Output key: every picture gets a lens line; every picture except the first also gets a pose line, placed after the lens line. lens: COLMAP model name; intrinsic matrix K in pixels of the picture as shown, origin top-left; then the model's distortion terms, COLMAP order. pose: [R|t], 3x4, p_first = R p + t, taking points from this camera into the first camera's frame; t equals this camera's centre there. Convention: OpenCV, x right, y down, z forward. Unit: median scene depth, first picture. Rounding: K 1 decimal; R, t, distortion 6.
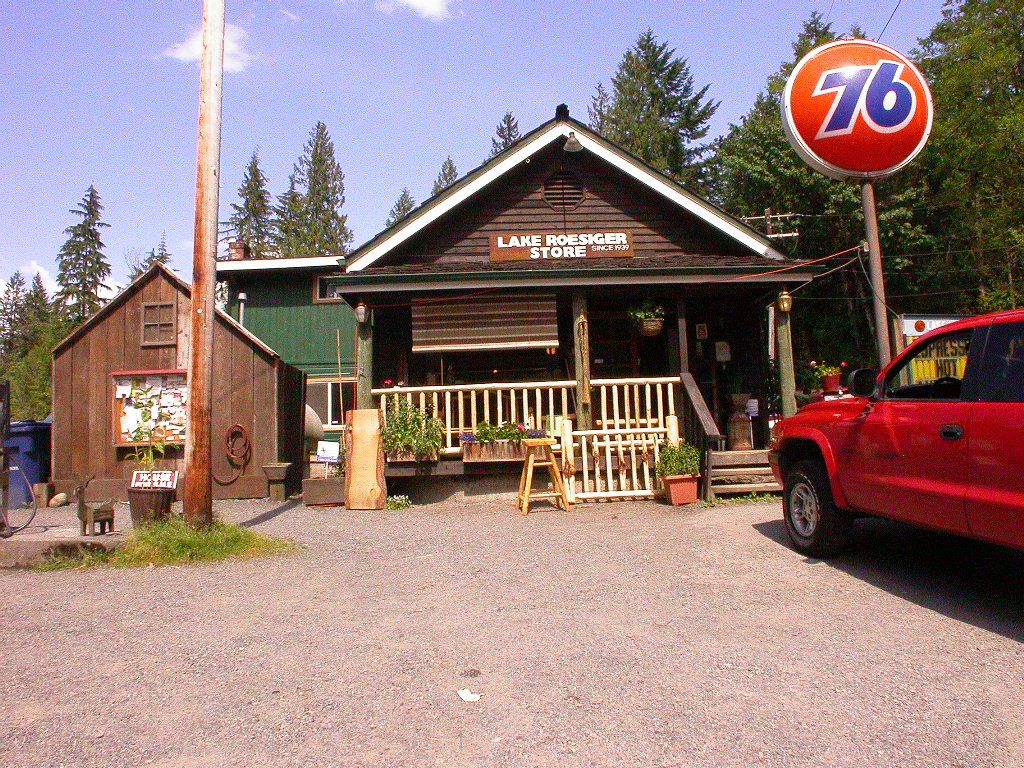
lens RADIAL K [[764.5, 0, 465.2], [0, 764.5, 398.9], [0, 0, 1]] dist [-0.129266, 0.029287]
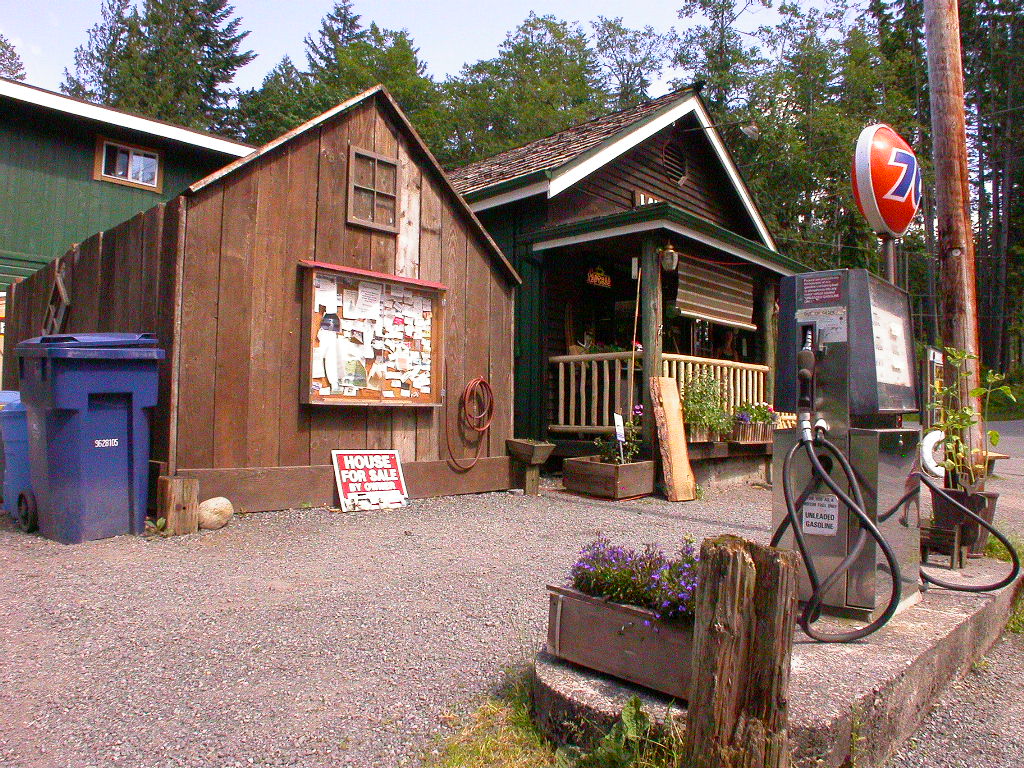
lens RADIAL K [[764.5, 0, 516.4], [0, 764.5, 381.0], [0, 0, 1]] dist [-0.129266, 0.029287]
pose [[0.647862, 0.076174, 0.757940, -0.735016], [-0.097437, 0.995101, -0.016723, 0.040738], [-0.755501, -0.063017, 0.652110, 0.513674]]
